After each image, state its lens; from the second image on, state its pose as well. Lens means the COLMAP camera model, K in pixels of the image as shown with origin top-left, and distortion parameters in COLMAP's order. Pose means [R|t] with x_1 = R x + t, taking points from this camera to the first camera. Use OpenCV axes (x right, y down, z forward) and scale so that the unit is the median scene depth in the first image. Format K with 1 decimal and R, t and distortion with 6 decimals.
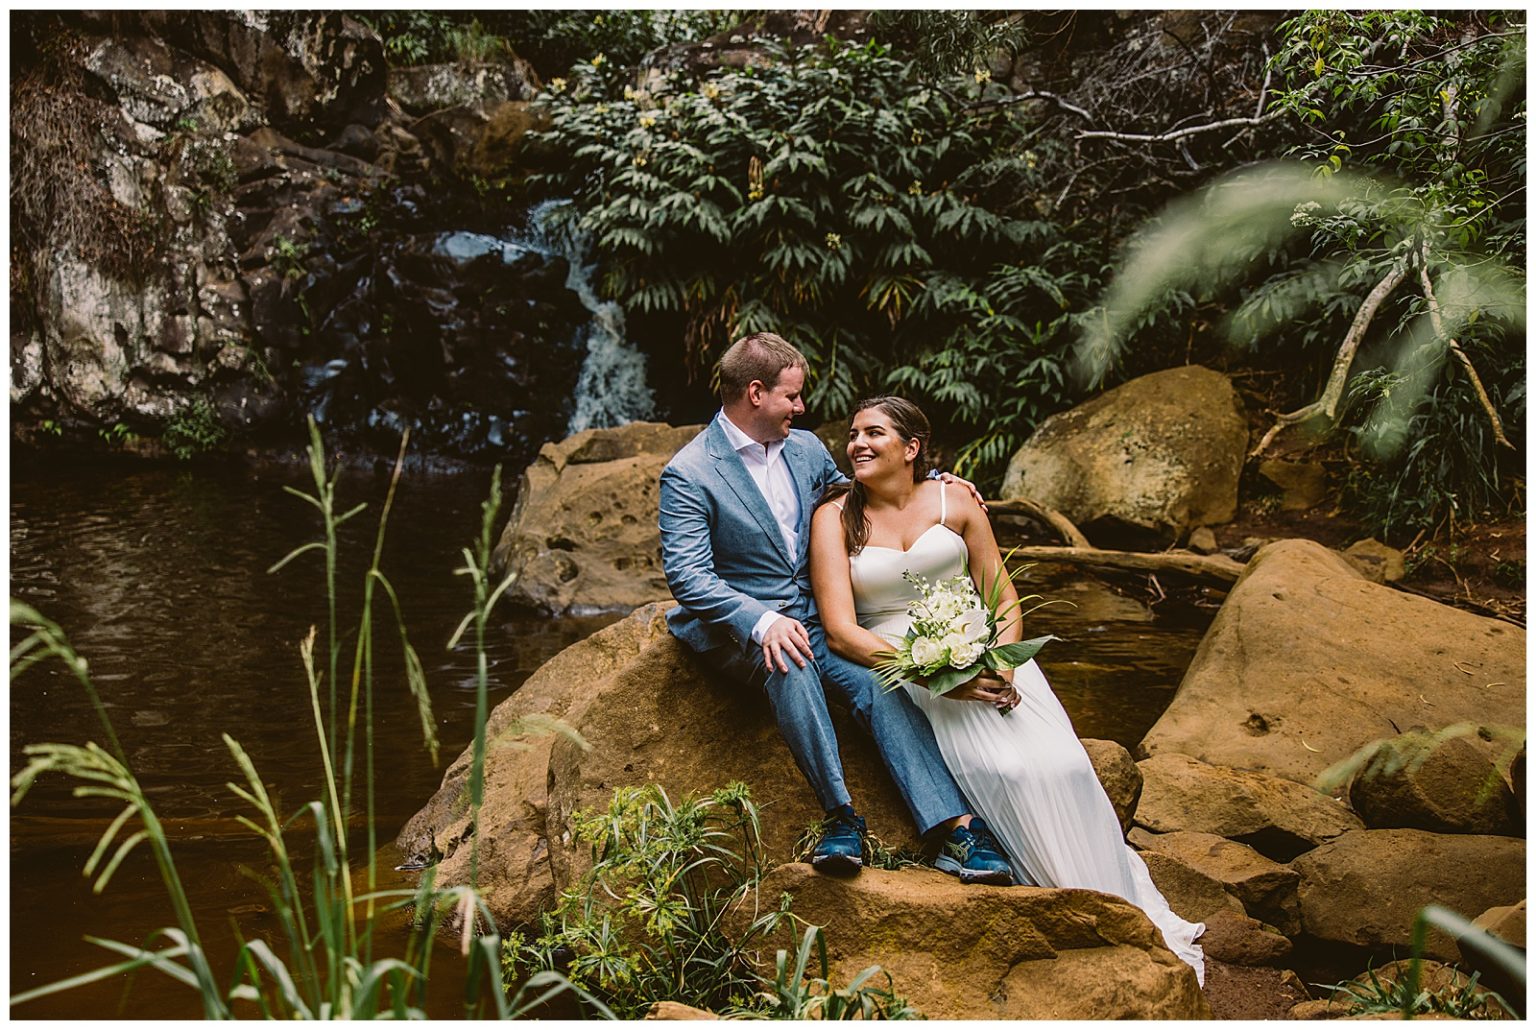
lens RADIAL K [[1285.0, 0, 754.6], [0, 1285.0, 515.4], [0, 0, 1]] dist [-0.004451, 0.043005]
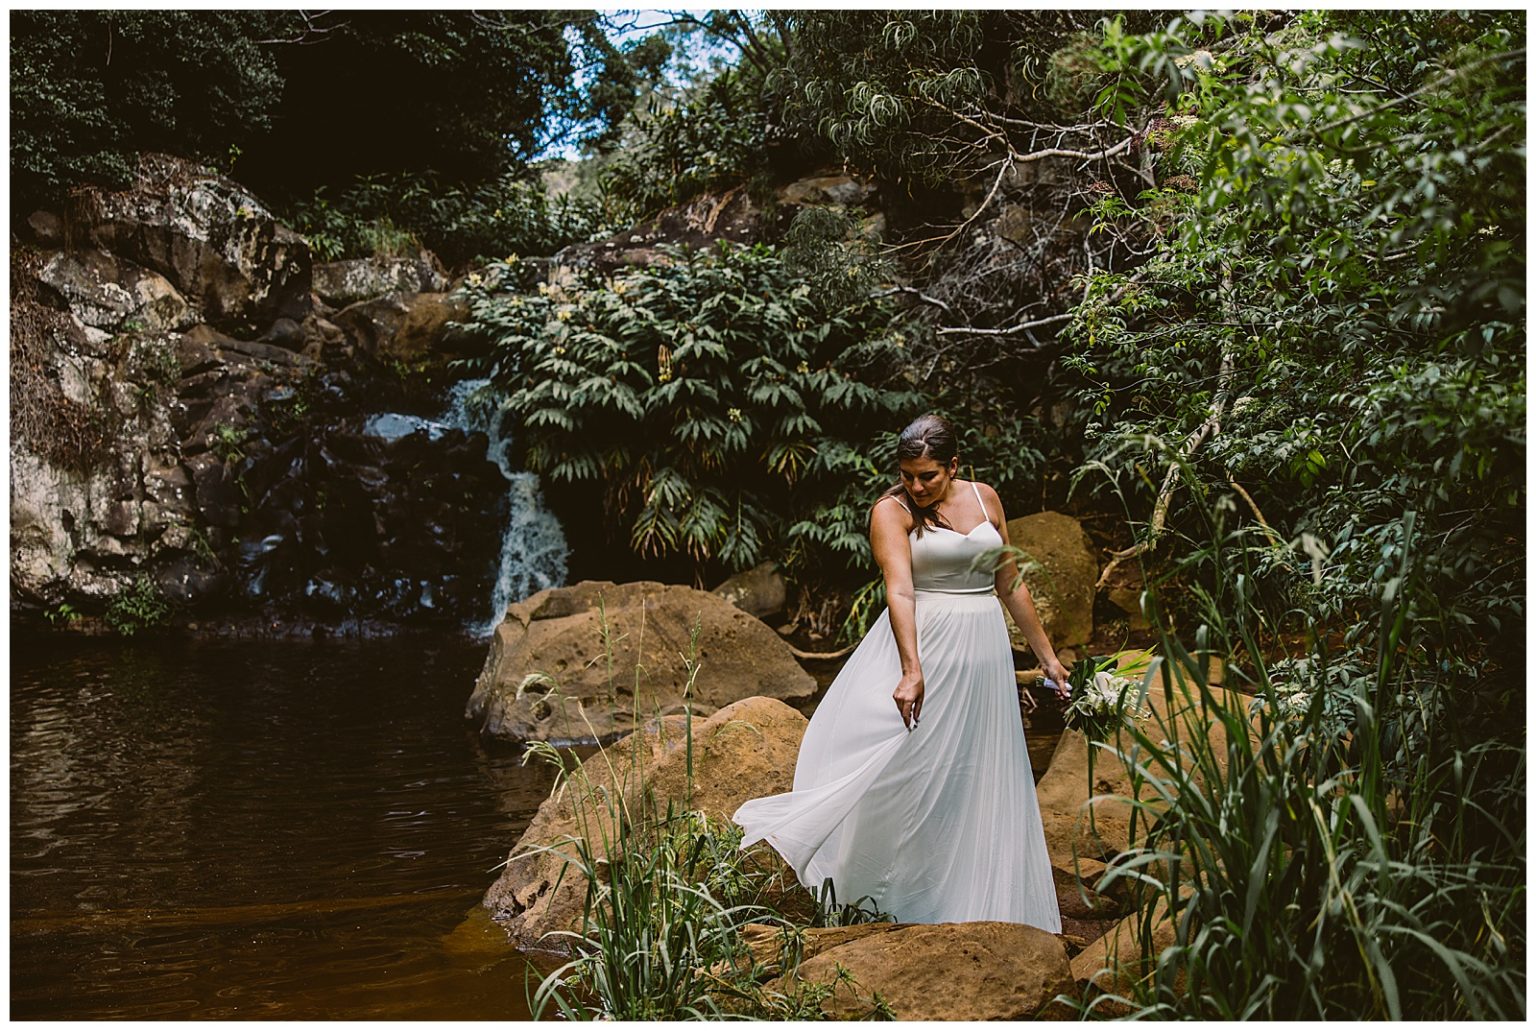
lens RADIAL K [[1292.3, 0, 760.1], [0, 1292.3, 508.3], [0, 0, 1]] dist [-0.000432, -0.014701]
pose [[0.994286, -0.039758, 0.099068, -0.032430], [0.051411, 0.991682, -0.117999, 0.005424], [-0.093552, 0.122418, 0.988060, -0.123677]]
